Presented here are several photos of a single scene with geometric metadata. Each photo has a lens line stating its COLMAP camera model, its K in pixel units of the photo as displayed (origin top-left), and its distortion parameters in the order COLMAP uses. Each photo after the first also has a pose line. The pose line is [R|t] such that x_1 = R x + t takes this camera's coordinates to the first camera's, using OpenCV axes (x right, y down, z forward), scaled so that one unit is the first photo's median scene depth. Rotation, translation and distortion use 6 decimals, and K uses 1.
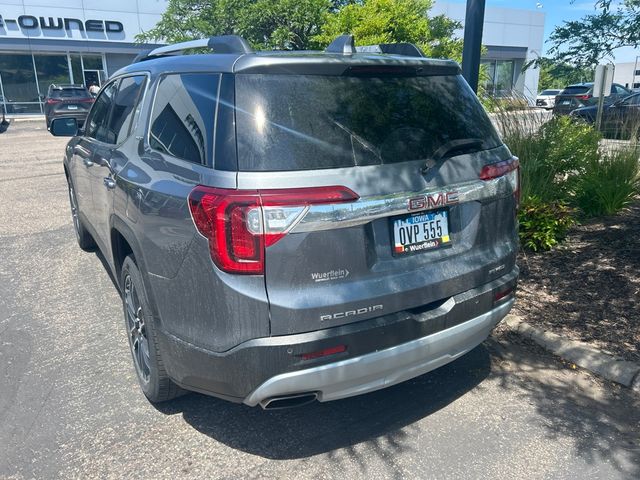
lens RADIAL K [[479.0, 0, 326.2], [0, 479.0, 237.2], [0, 0, 1]] dist [0.039631, -0.036401]
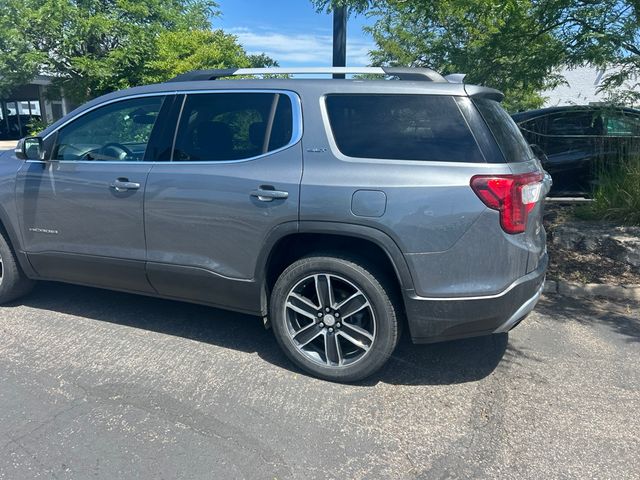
lens RADIAL K [[468.1, 0, 318.2], [0, 468.1, 240.3], [0, 0, 1]] dist [0.058549, -0.062873]
pose [[0.805514, -0.123426, 0.579581, -1.294603], [0.153994, 0.988065, -0.003609, 0.010137], [-0.572218, 0.092160, 0.814907, 0.156298]]
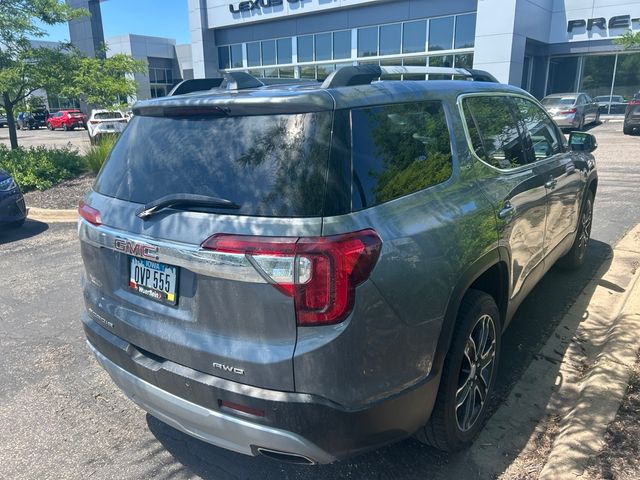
lens RADIAL K [[477.4, 0, 321.8], [0, 477.4, 243.6], [0, 0, 1]] dist [0.040923, -0.040149]
pose [[0.386629, 0.254775, -0.886345, 1.168989], [-0.241715, 0.955480, 0.169210, -0.324489], [0.889996, 0.148821, 0.430999, 0.871038]]
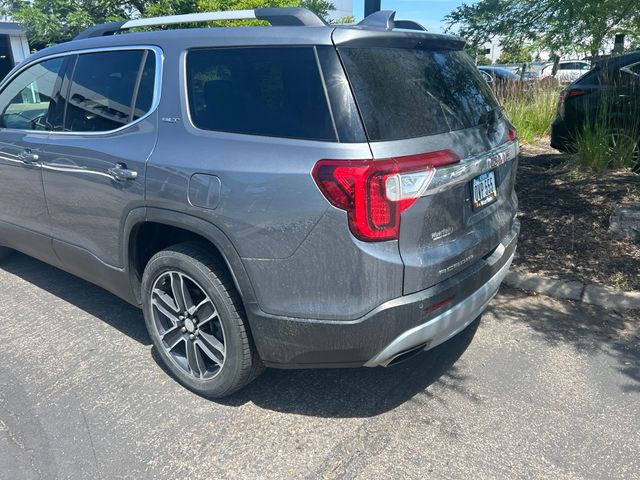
lens RADIAL K [[471.9, 0, 321.5], [0, 471.9, 242.3], [0, 0, 1]] dist [0.058231, -0.062647]
pose [[0.933515, -0.128863, 0.334582, -0.556406], [0.114192, 0.991444, 0.063245, 0.000007], [-0.339869, -0.020834, 0.940242, 0.062333]]
